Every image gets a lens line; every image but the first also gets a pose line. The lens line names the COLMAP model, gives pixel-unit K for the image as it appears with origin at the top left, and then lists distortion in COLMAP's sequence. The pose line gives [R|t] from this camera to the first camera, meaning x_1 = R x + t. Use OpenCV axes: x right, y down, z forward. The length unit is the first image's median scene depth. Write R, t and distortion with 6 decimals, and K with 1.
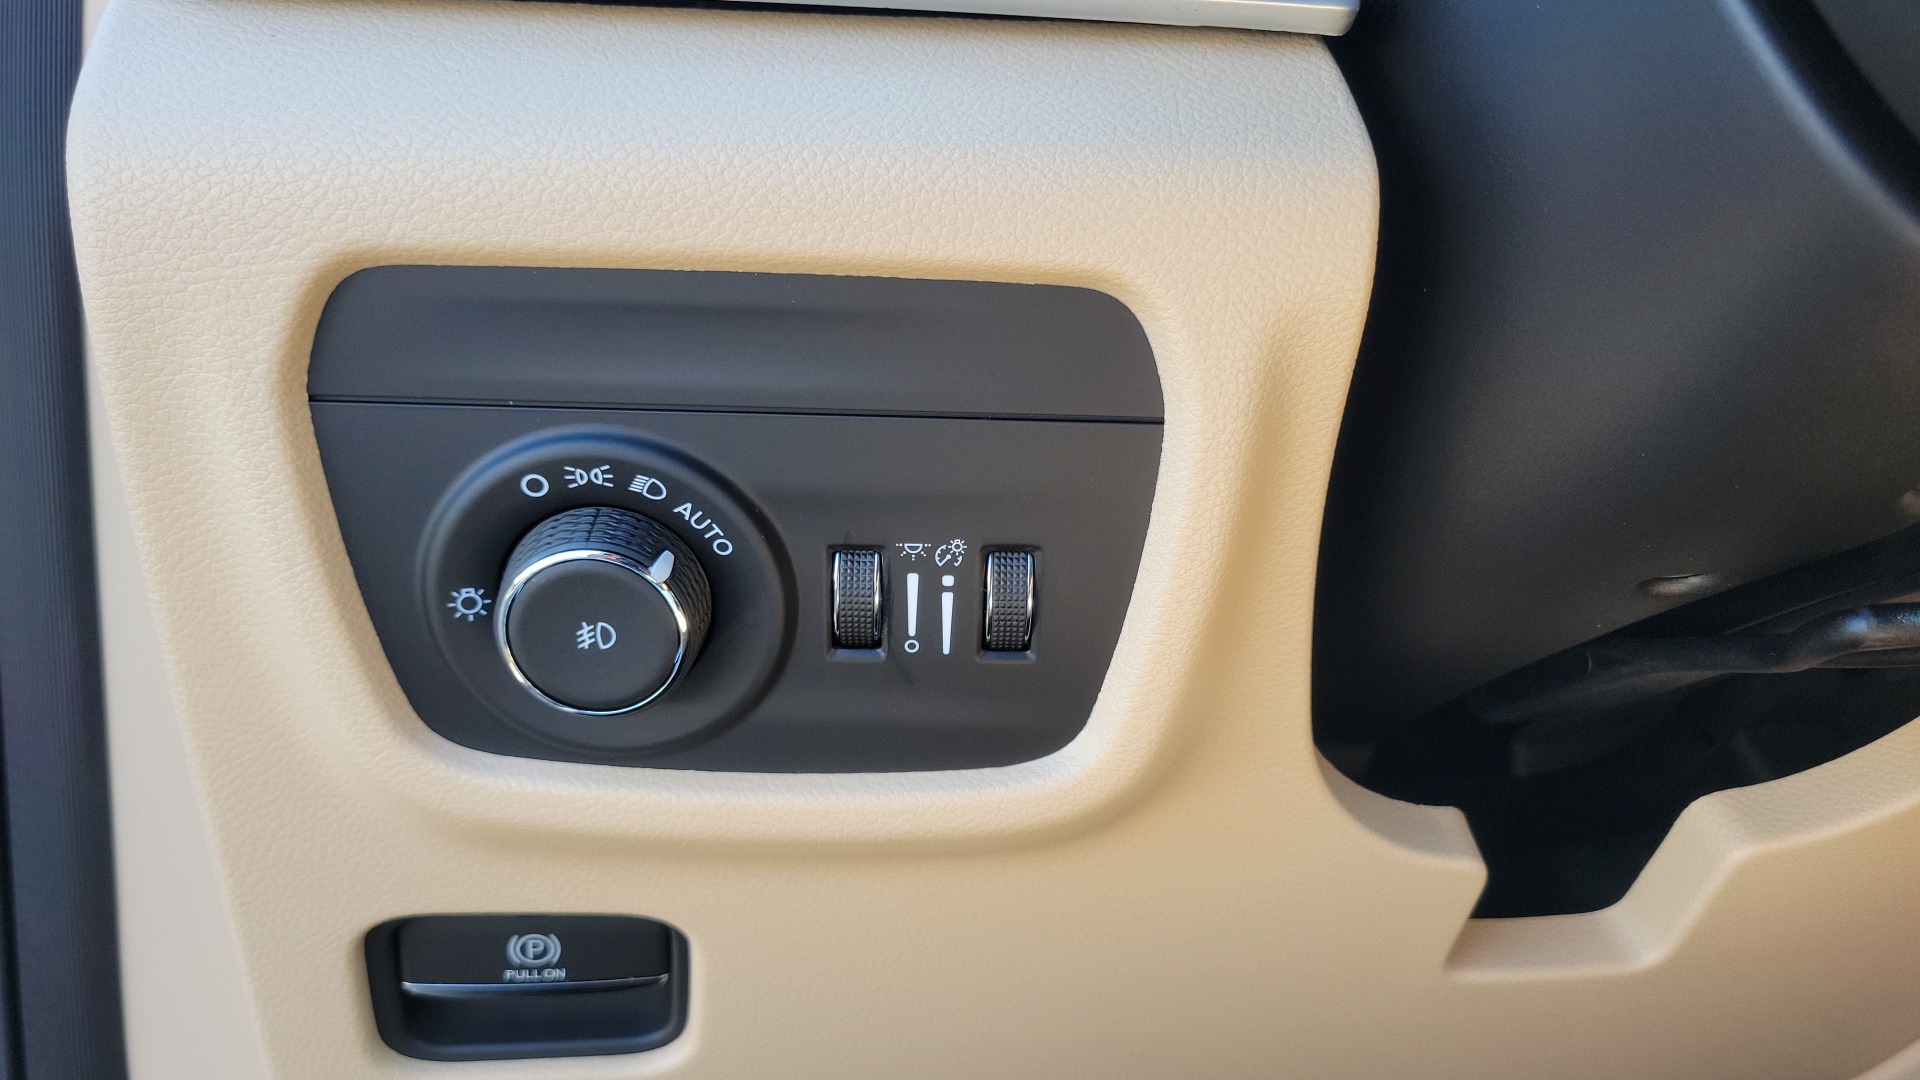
lens RADIAL K [[1453.5, 0, 960.0], [0, 1453.5, 540.0], [0, 0, 1]] dist [0.047397, -0.044409]
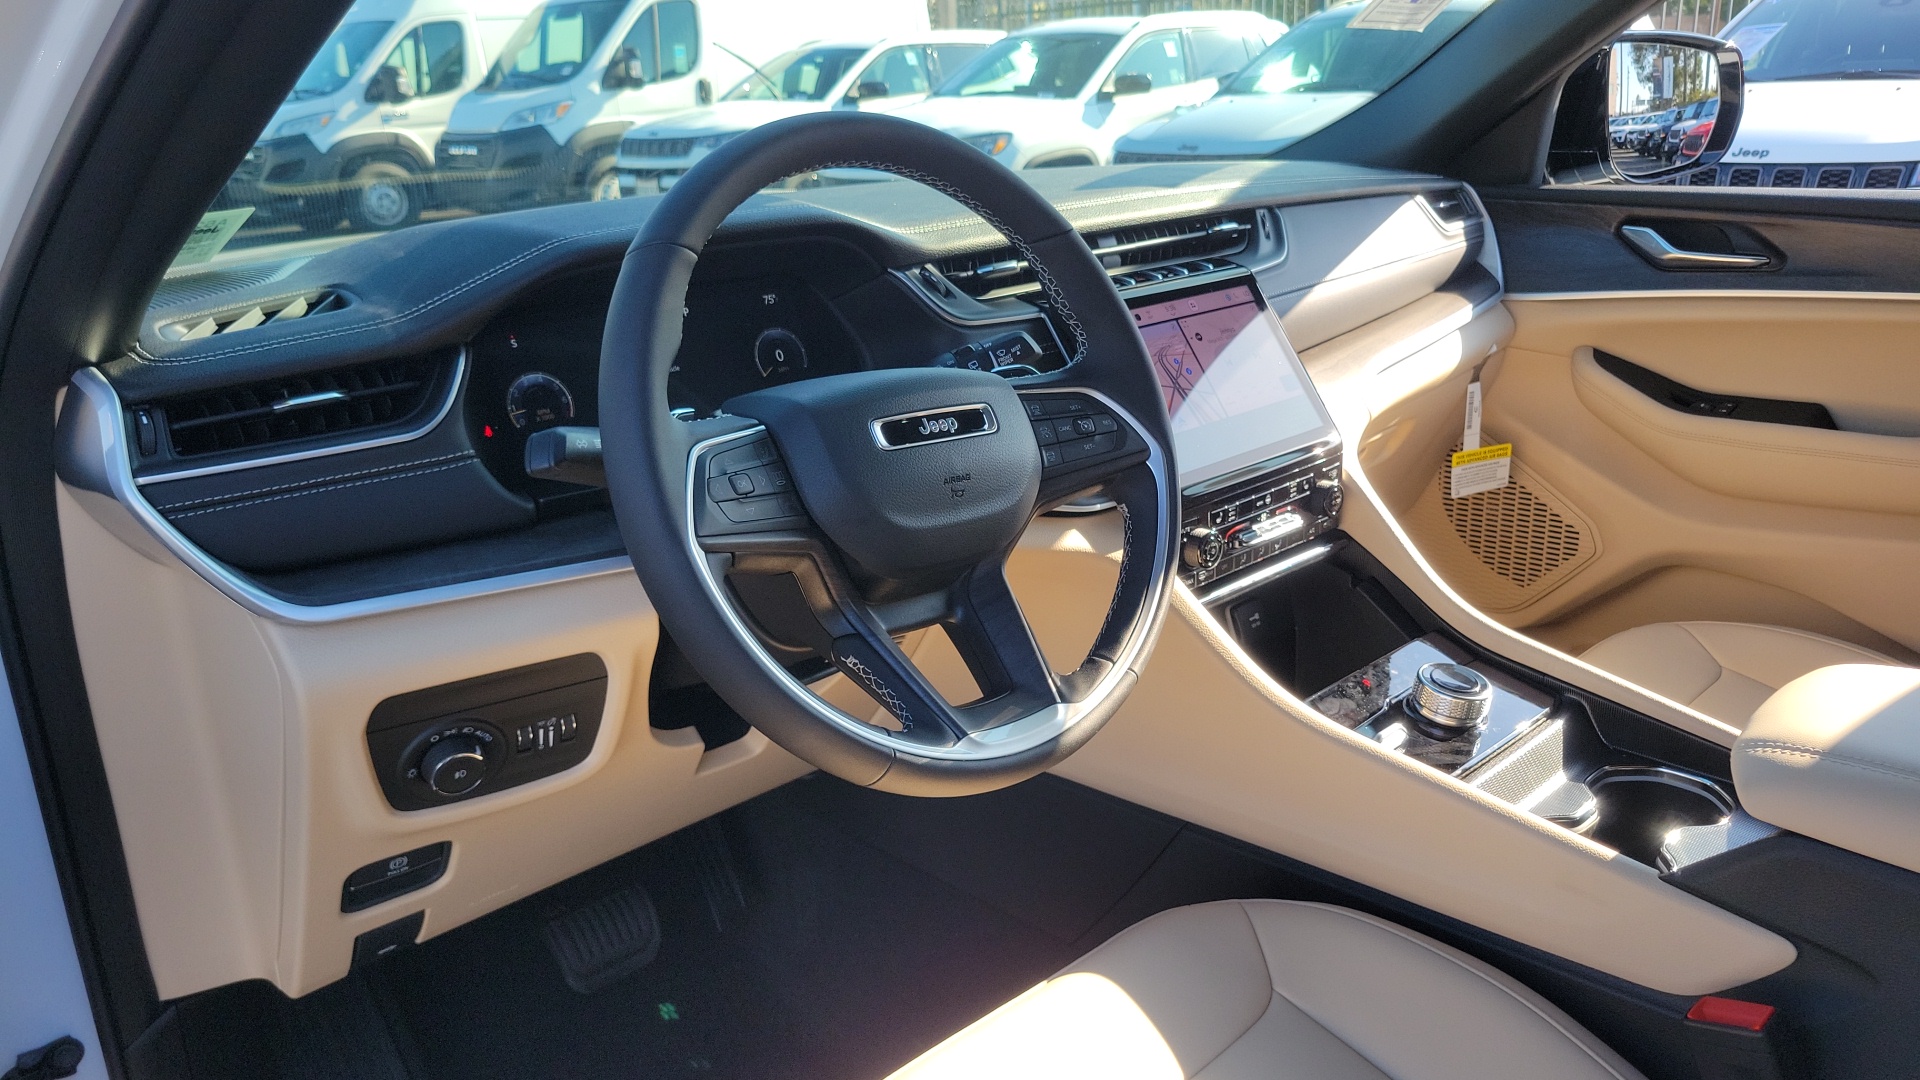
lens RADIAL K [[1453.5, 0, 960.0], [0, 1453.5, 540.0], [0, 0, 1]] dist [0.047397, -0.044409]
pose [[0.847861, -0.190476, 0.494823, -0.807059], [0.086467, 0.970423, 0.225395, -1.093510], [-0.523120, -0.148318, 0.839254, -2.333325]]
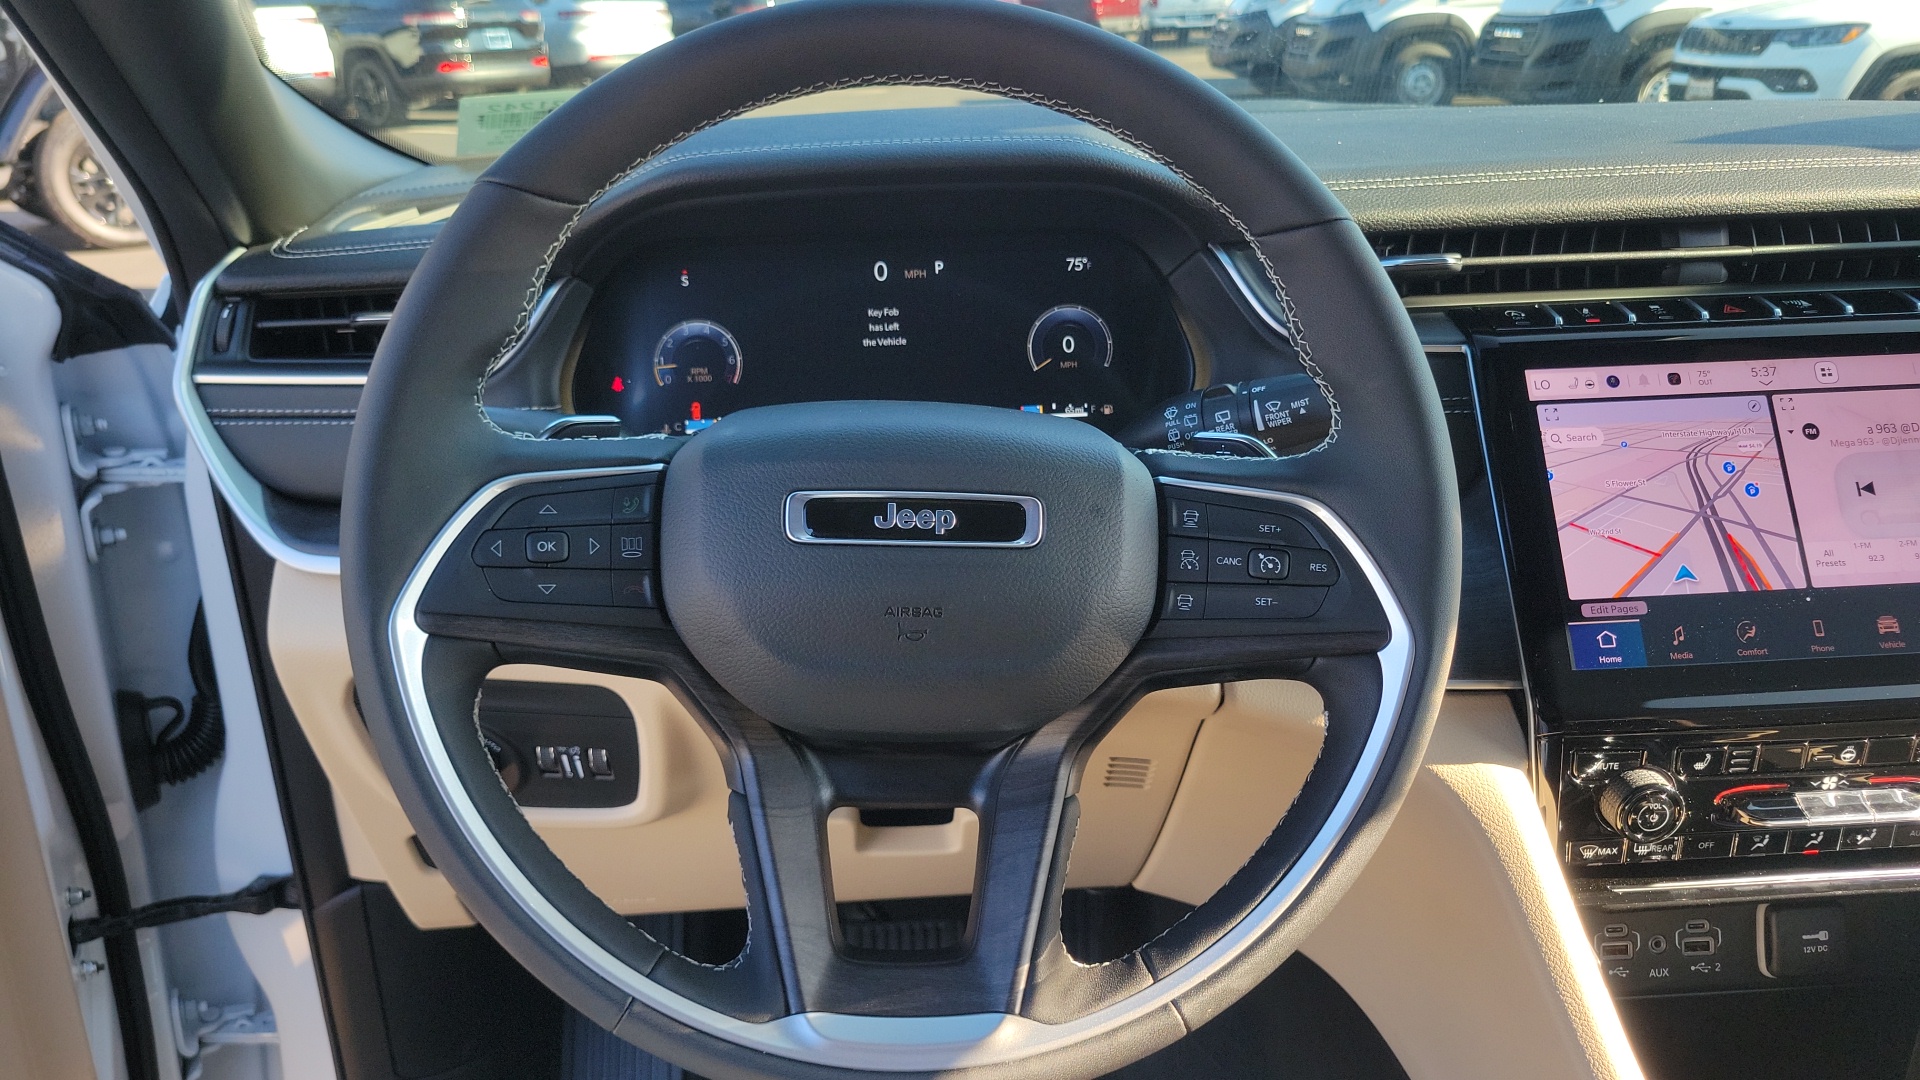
lens RADIAL K [[1453.5, 0, 960.0], [0, 1453.5, 540.0], [0, 0, 1]] dist [0.047397, -0.044409]
pose [[0.990422, 0.032728, -0.134141, 1.086138], [0.004229, 0.963857, 0.266386, -1.121301], [0.138011, -0.264401, 0.954487, -1.490401]]
